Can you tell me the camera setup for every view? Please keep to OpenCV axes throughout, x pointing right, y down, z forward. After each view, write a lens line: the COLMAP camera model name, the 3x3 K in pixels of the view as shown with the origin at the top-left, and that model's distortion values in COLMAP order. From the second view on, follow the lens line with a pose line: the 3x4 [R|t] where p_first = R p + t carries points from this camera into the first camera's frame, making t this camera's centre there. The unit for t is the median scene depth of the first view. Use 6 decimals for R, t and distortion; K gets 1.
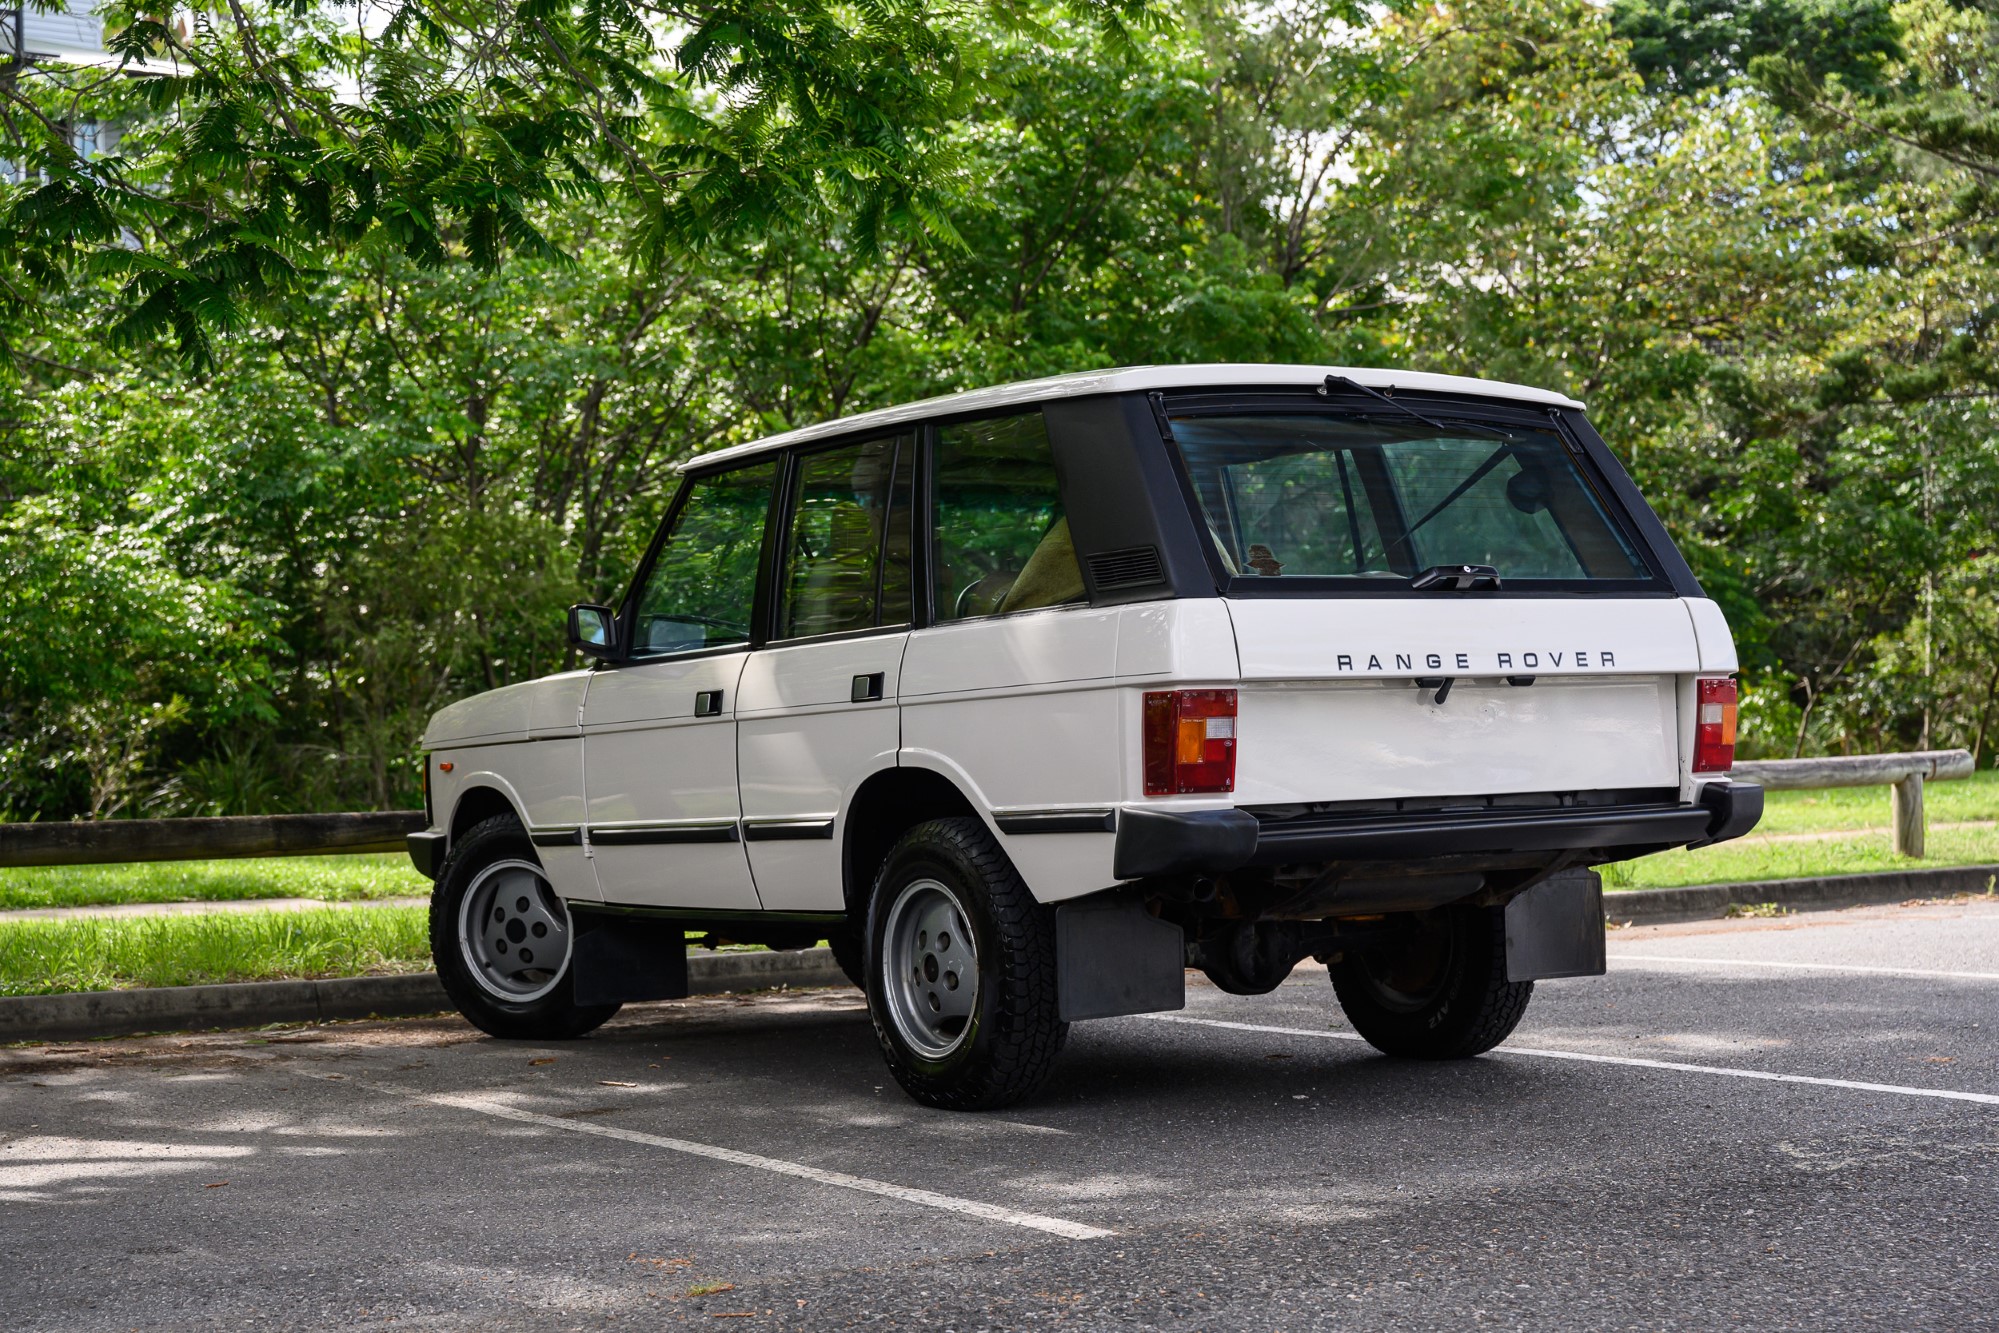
lens RADIAL K [[3322.3, 0, 1032.1], [0, 3322.3, 666.9], [0, 0, 1]] dist [-0.007541, 0.030720]
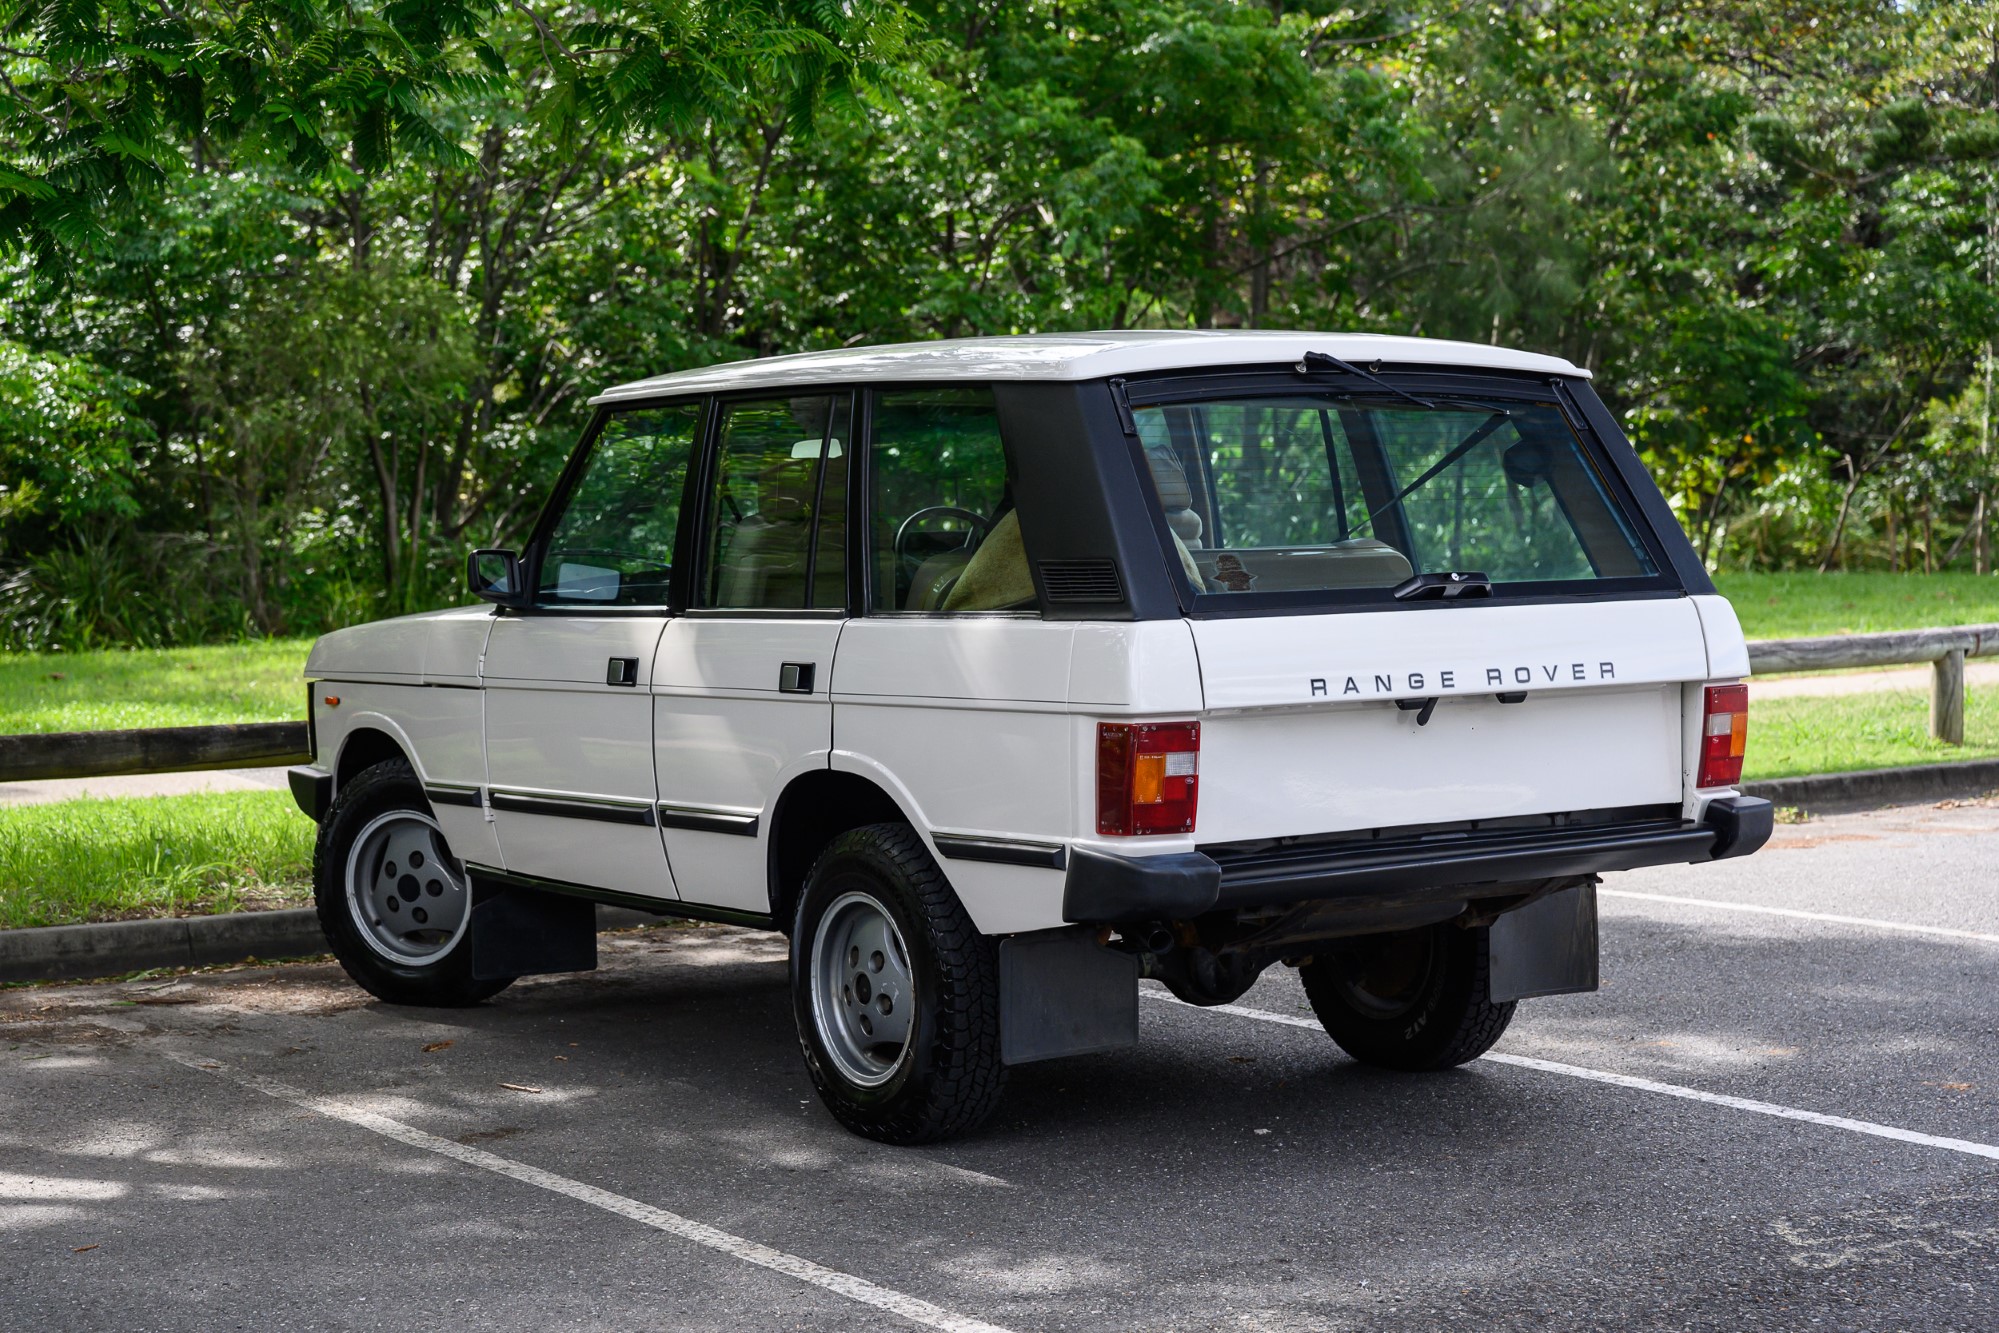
lens RADIAL K [[3729.4, 0, 1019.3], [0, 3729.4, 658.7], [0, 0, 1]] dist [-0.003753, 0.033348]
pose [[0.999855, 0.013659, 0.010180, 0.000959], [-0.014388, 0.997050, 0.075398, -0.075340], [-0.009120, -0.075533, 0.997102, -0.020193]]
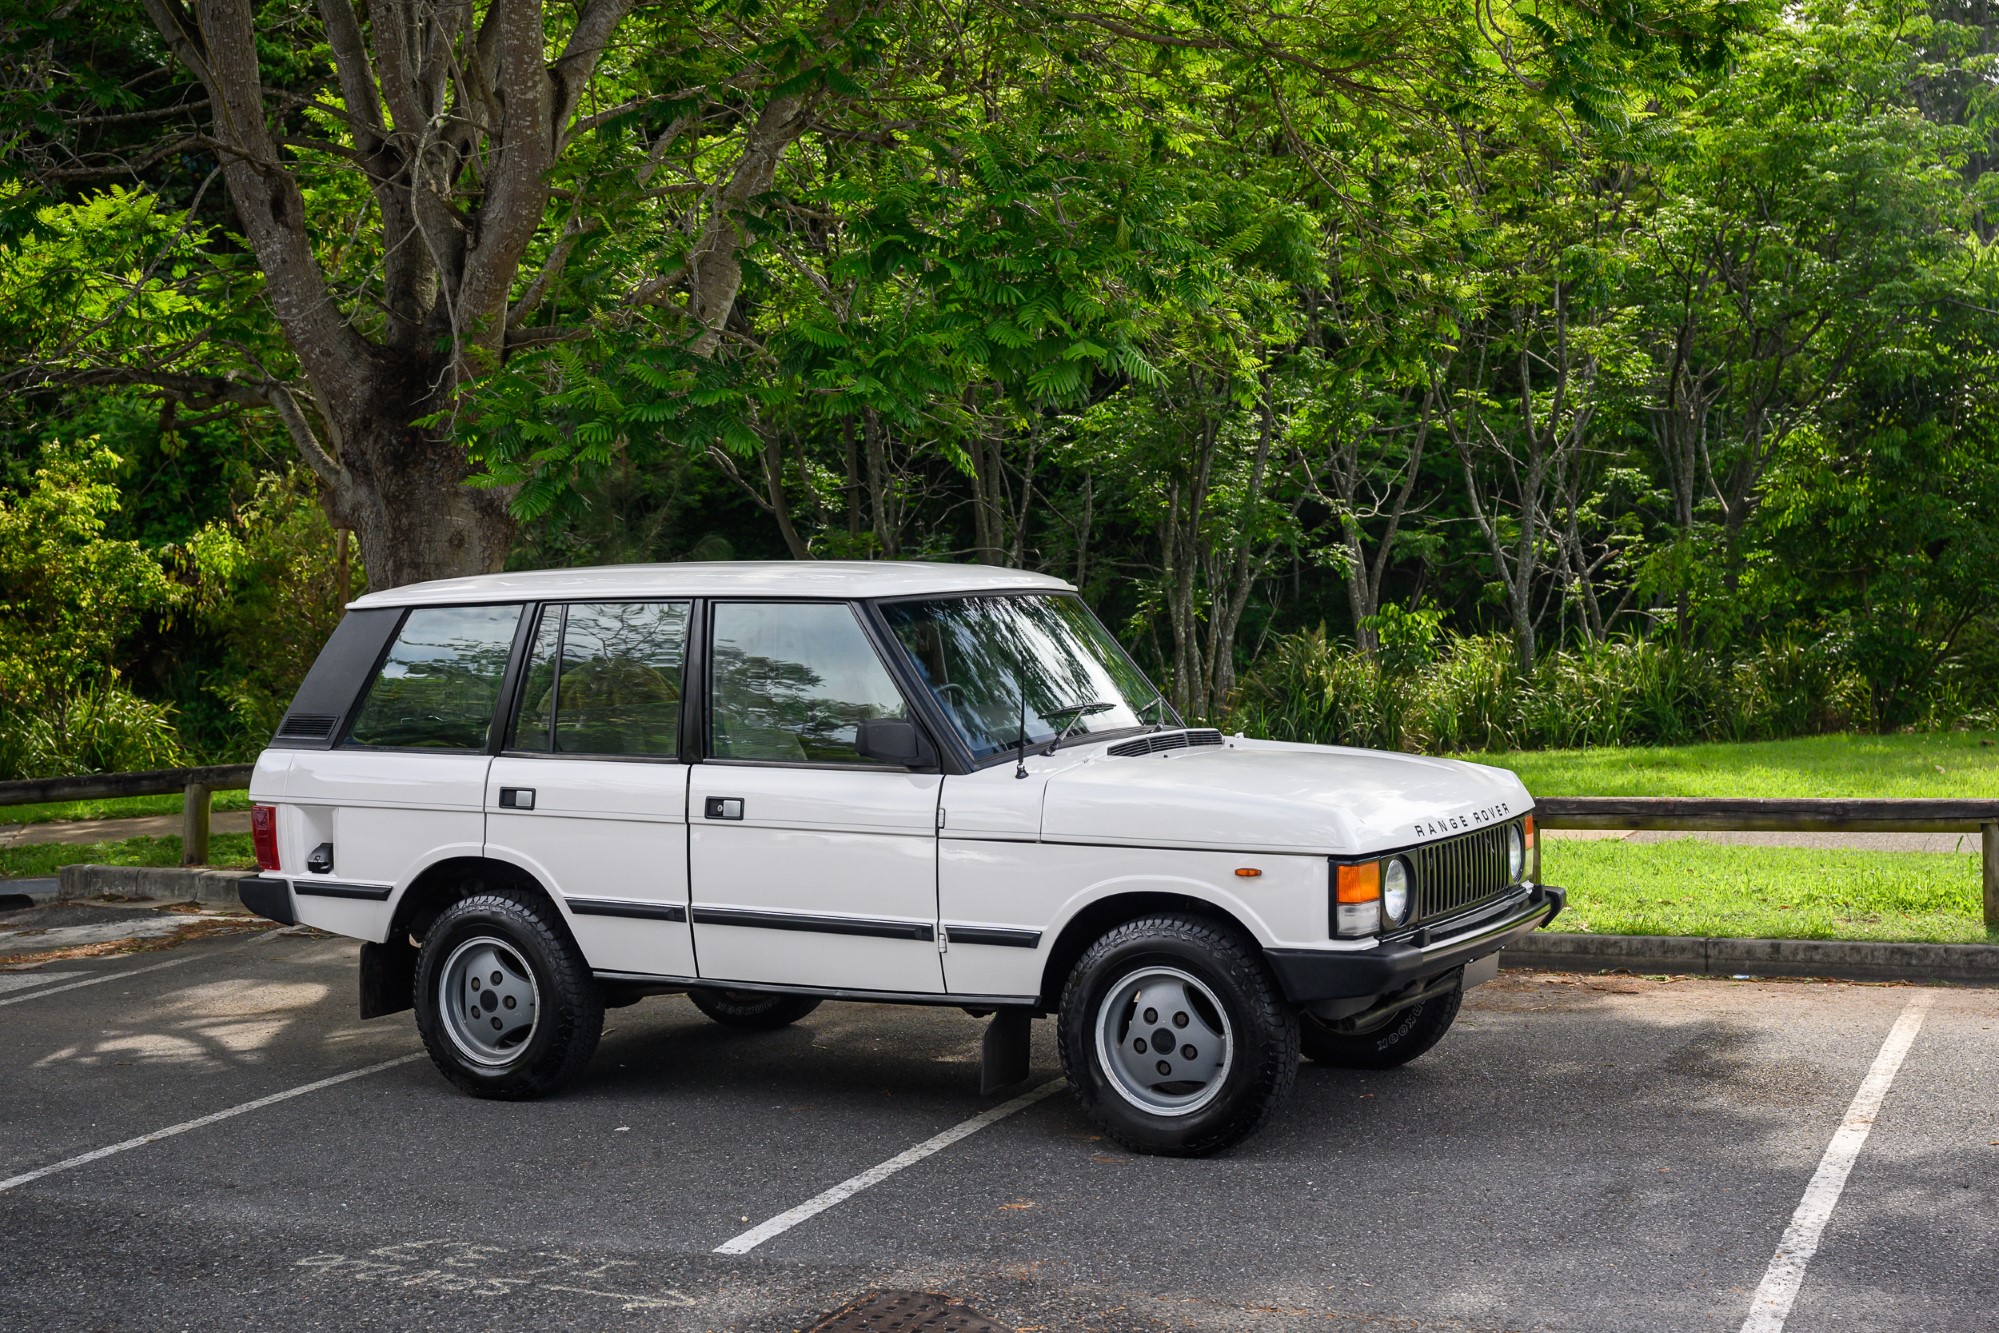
lens RADIAL K [[2696.0, 0, 905.8], [0, 2696.0, 718.9], [0, 0, 1]] dist [0.016701, 0.024395]
pose [[0.511760, 0.050414, -0.857648, 1.002956], [0.034679, 0.996251, 0.079254, -0.107525], [0.858428, -0.070301, 0.508093, 0.547154]]
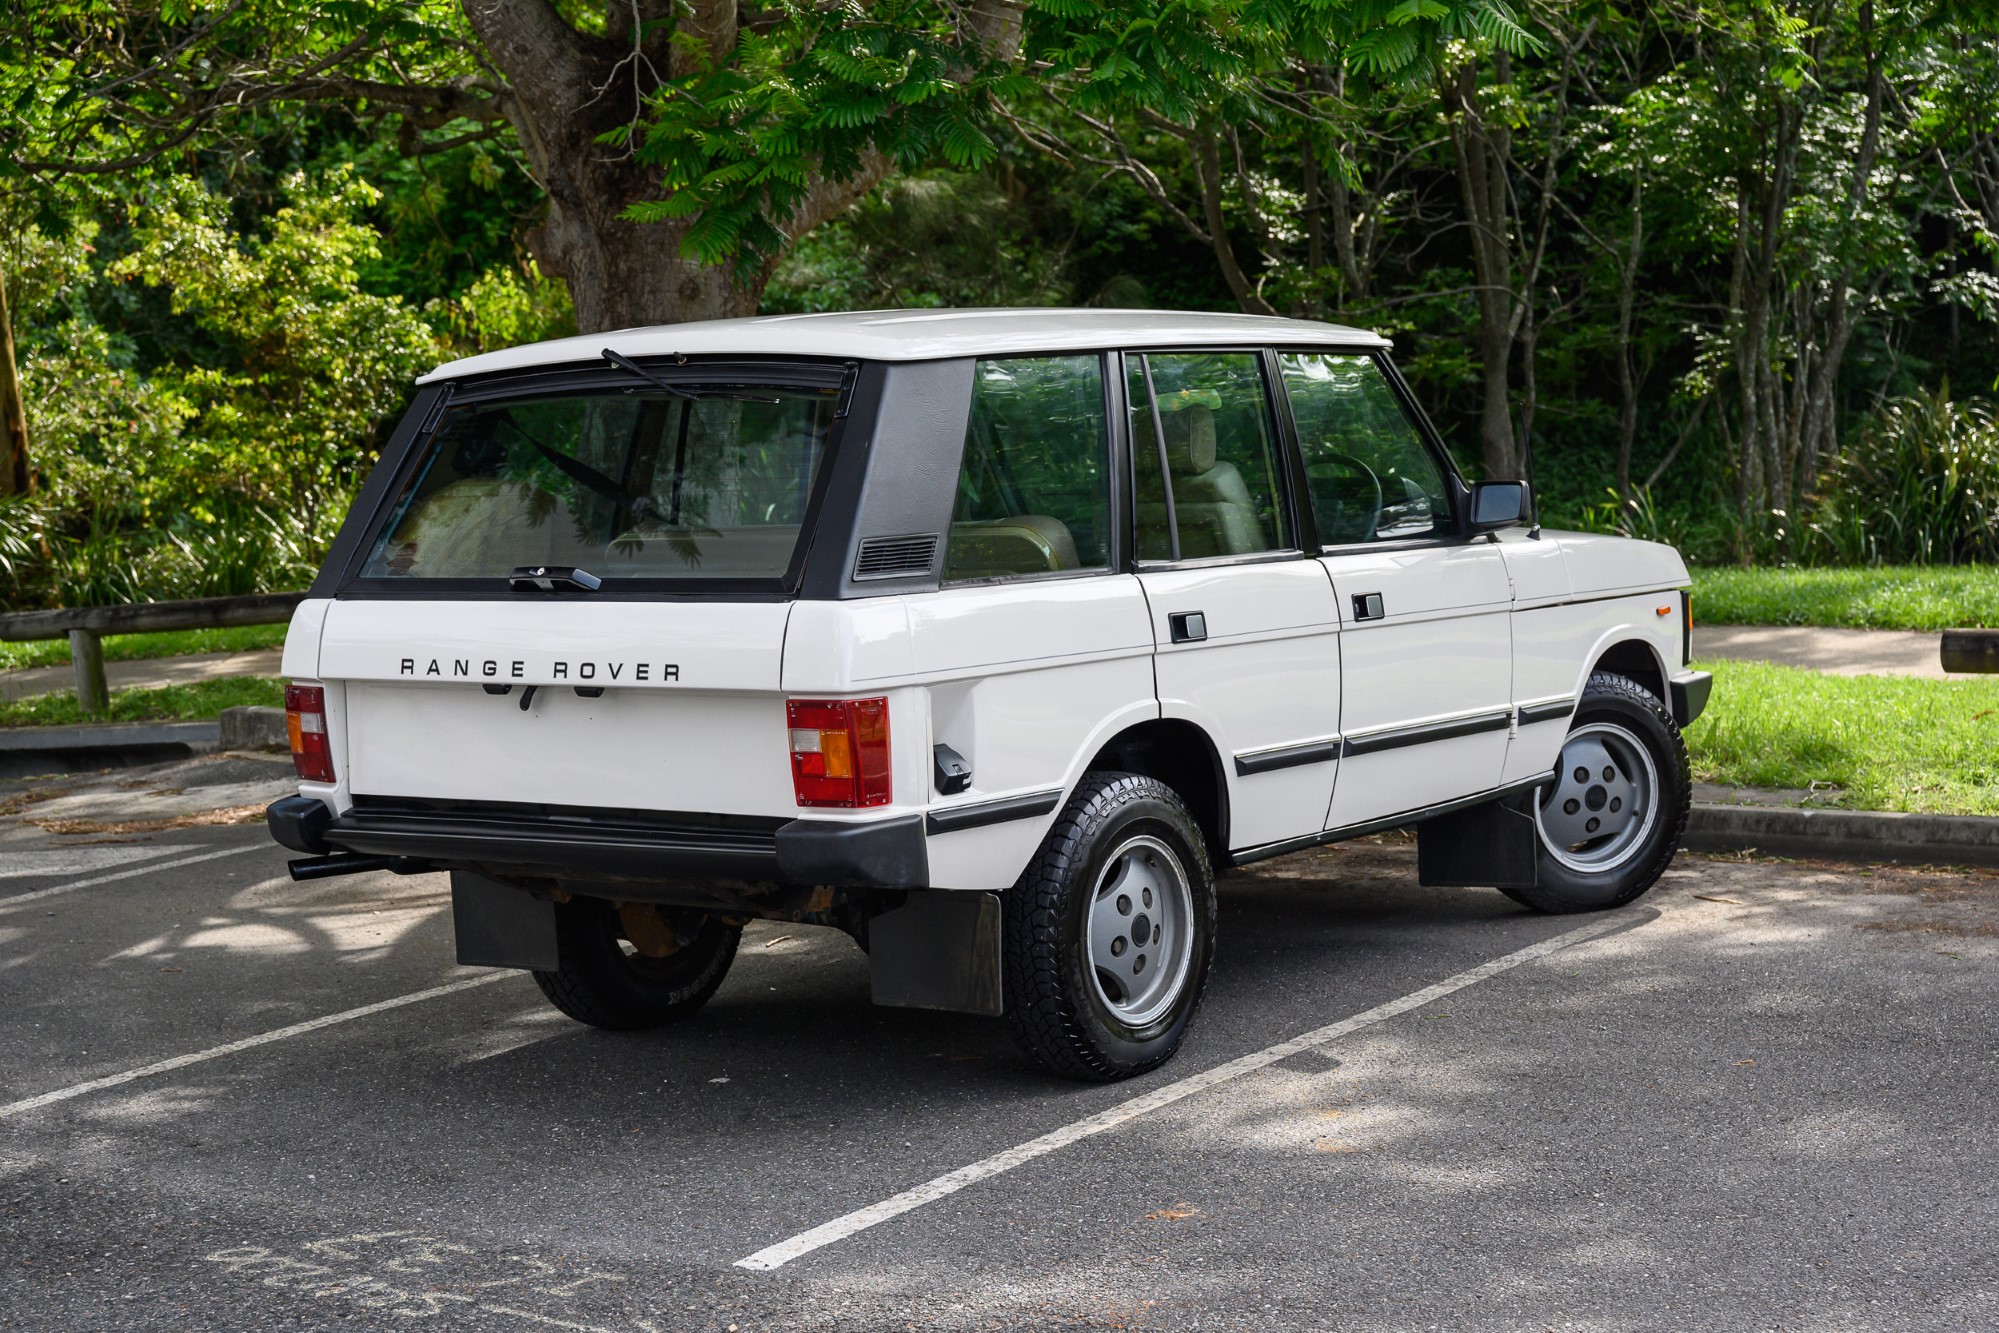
lens RADIAL K [[3336.2, 0, 957.1], [0, 3336.2, 664.0], [0, 0, 1]] dist [0.017942, -0.034759]
pose [[0.338690, 0.093481, -0.936243, 0.974627], [0.053926, 0.991488, 0.118505, -0.100367], [0.939351, -0.090624, 0.330766, 0.724493]]
